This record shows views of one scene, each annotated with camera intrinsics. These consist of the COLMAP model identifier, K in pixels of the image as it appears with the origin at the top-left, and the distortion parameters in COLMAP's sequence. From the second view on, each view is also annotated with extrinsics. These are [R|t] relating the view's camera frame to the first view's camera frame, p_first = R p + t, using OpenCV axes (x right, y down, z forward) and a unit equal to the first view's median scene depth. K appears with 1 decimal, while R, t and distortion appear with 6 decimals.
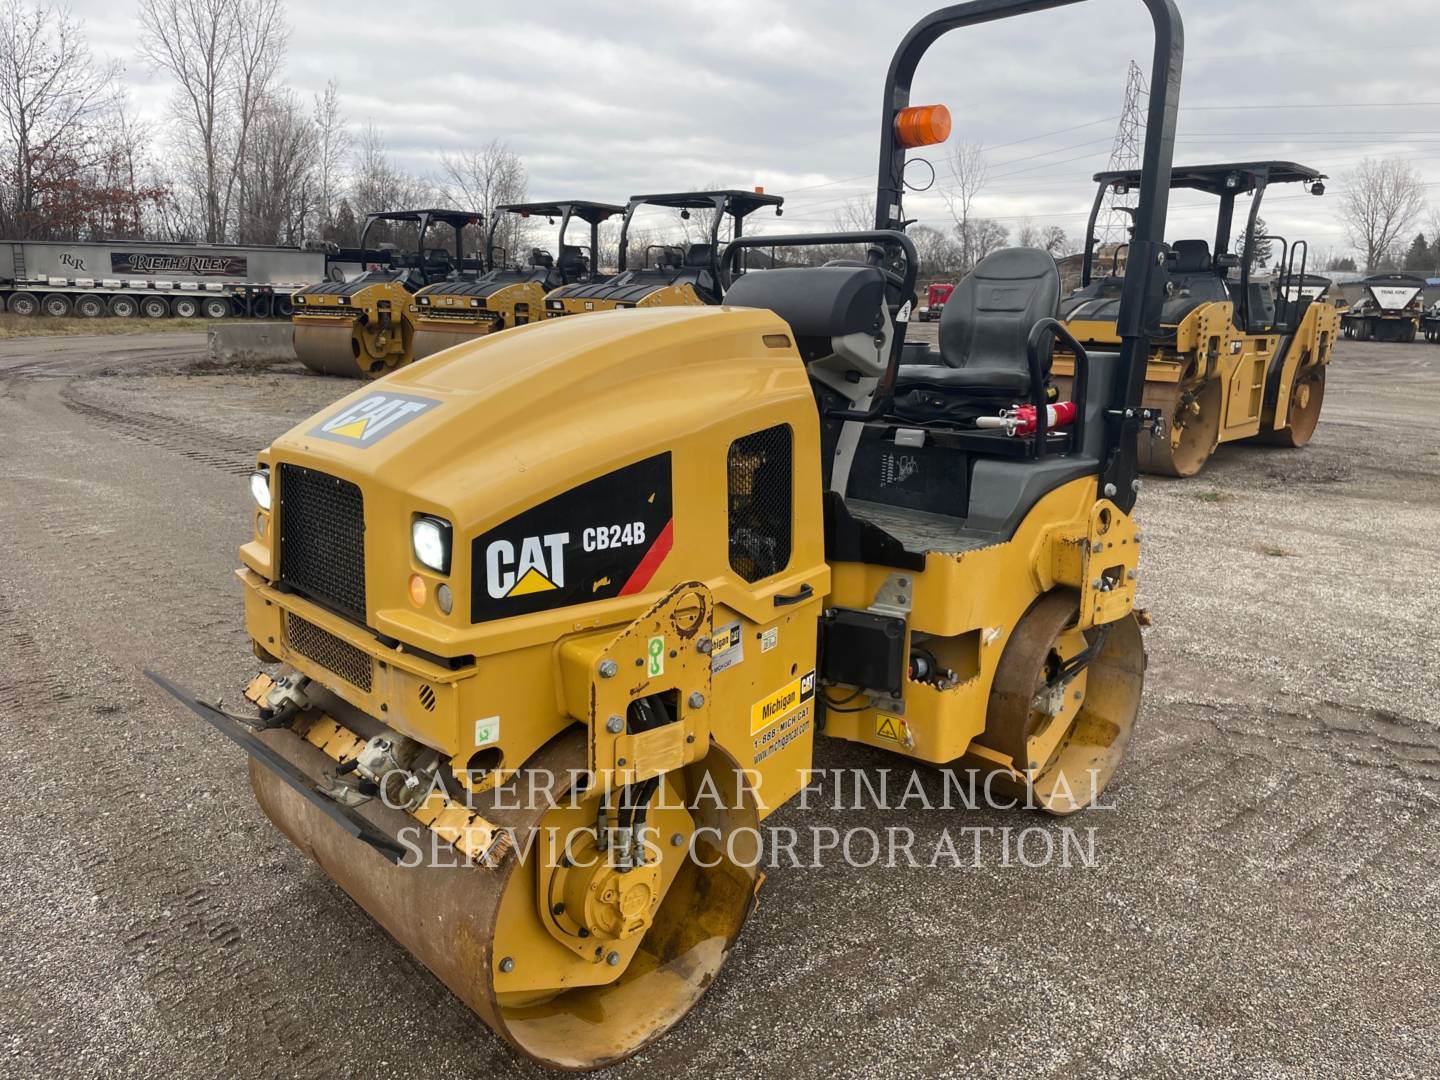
lens RADIAL K [[1030.1, 0, 720.0], [0, 1030.1, 540.0], [0, 0, 1]] dist [0.028254, 0.000123]
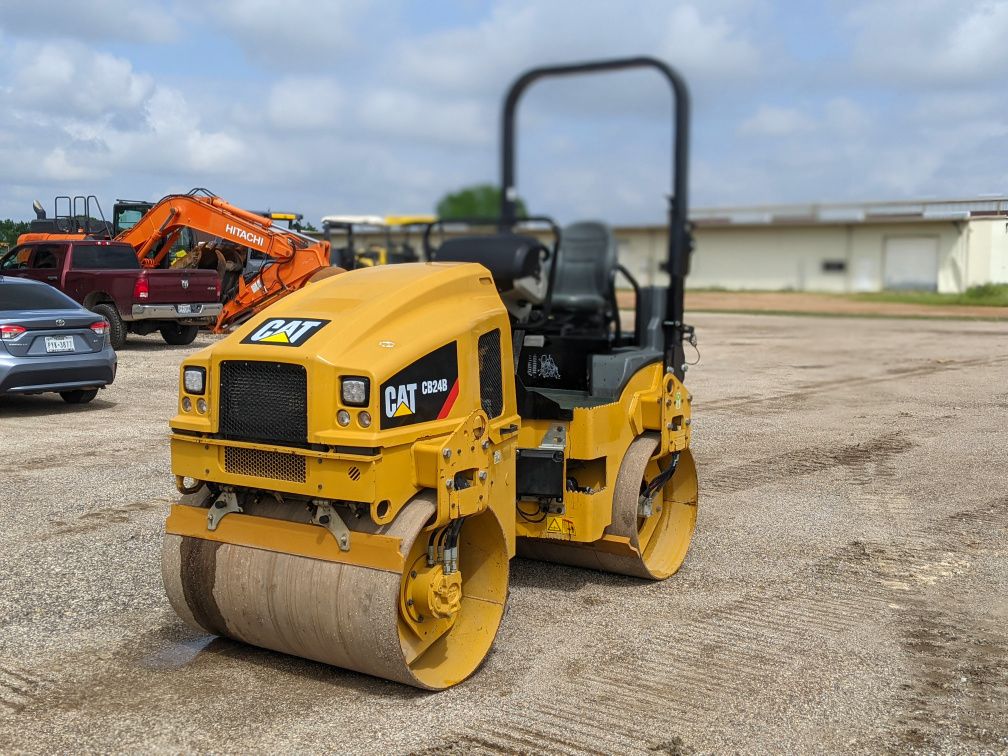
lens RADIAL K [[1194.5, 0, 504.0], [0, 1194.5, 378.0], [0, 0, 1]] dist [0.009528, -0.002599]
pose [[0.966072, -0.044179, 0.254468, -0.438664], [0.074646, 0.990975, -0.111341, 0.189923], [-0.247252, 0.126559, 0.960650, -0.911225]]
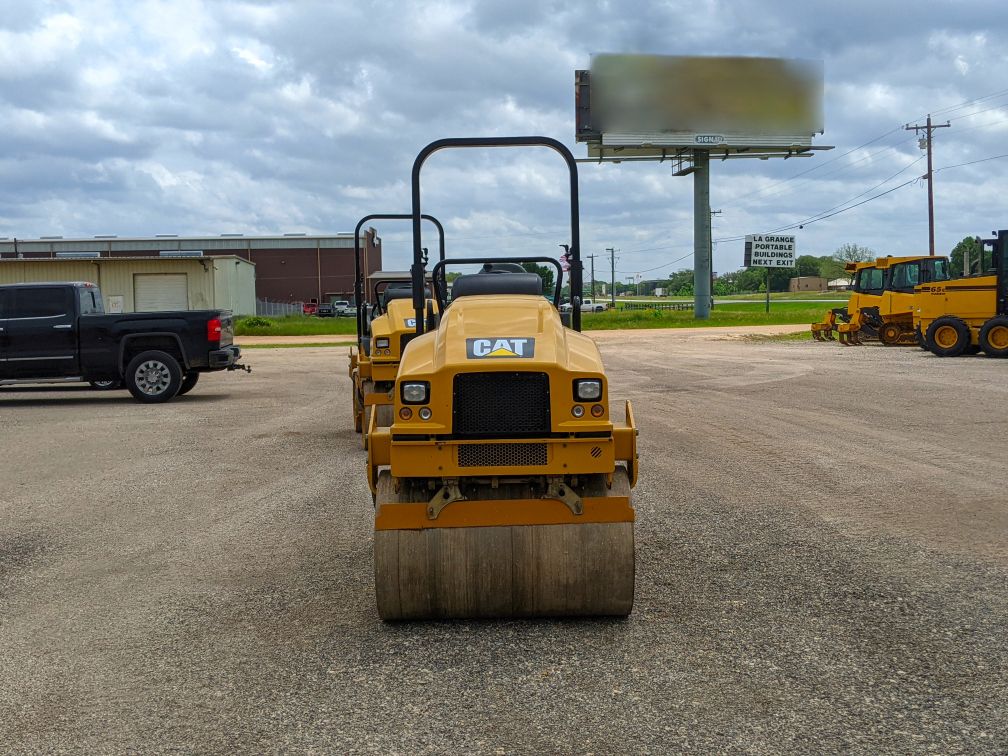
lens RADIAL K [[1194.5, 0, 504.0], [0, 1194.5, 378.0], [0, 0, 1]] dist [0.009528, -0.002599]
pose [[0.659143, -0.076945, 0.748071, -1.940697], [0.188248, 0.979963, -0.065073, 0.098200], [-0.728075, 0.183716, 0.660420, -0.582179]]
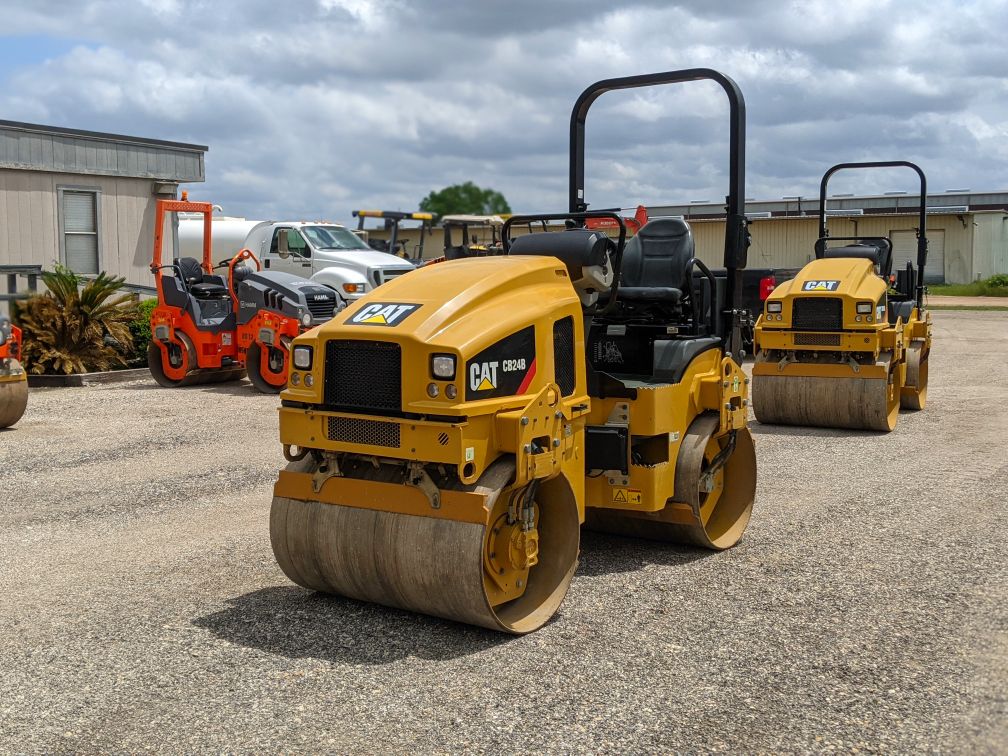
lens RADIAL K [[1194.5, 0, 504.0], [0, 1194.5, 378.0], [0, 0, 1]] dist [0.009528, -0.002599]
pose [[0.978897, -0.040301, 0.200343, -0.501910], [0.064125, 0.991422, -0.113885, 0.244870], [-0.194035, 0.124329, 0.973084, -1.105521]]
